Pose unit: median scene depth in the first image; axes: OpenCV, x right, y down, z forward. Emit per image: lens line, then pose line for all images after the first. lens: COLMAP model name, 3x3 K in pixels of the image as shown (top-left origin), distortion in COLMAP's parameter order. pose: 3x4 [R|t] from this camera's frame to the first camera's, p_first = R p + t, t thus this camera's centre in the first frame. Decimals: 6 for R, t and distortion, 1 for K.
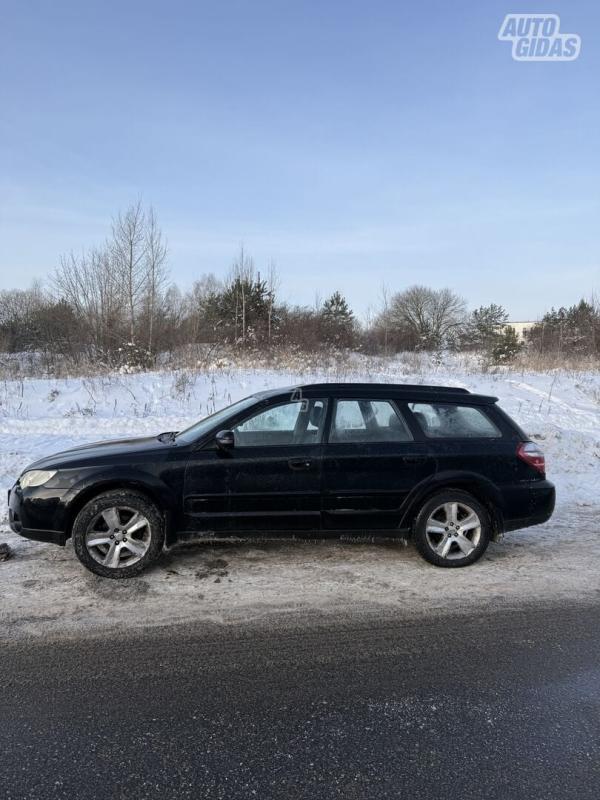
lens RADIAL K [[565.7, 0, 300.0], [0, 565.7, 400.0], [0, 0, 1]] dist [0.094370, -0.133852]
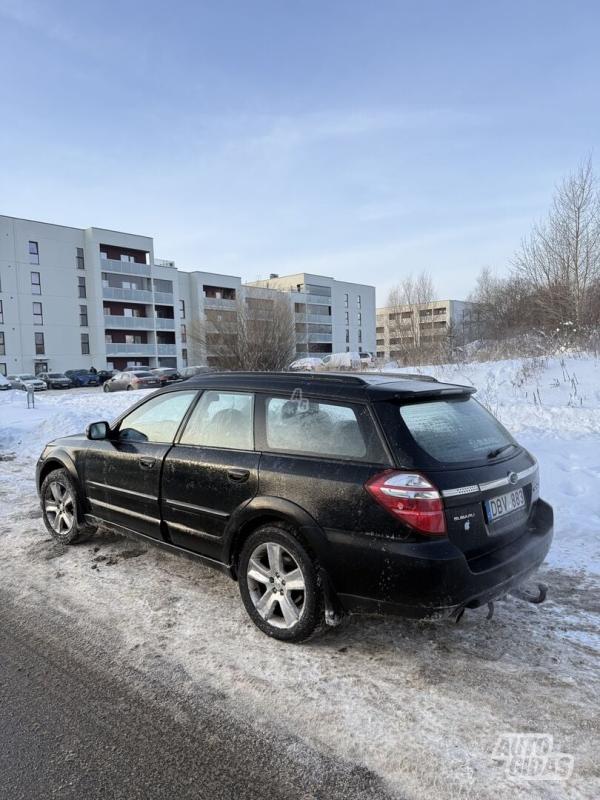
lens RADIAL K [[565.7, 0, 300.0], [0, 565.7, 400.0], [0, 0, 1]] dist [0.094370, -0.133852]
pose [[0.622814, 0.022452, -0.782047, 0.859234], [-0.000710, 0.999604, 0.028132, -0.013725], [0.782369, -0.016966, 0.622584, 0.628711]]
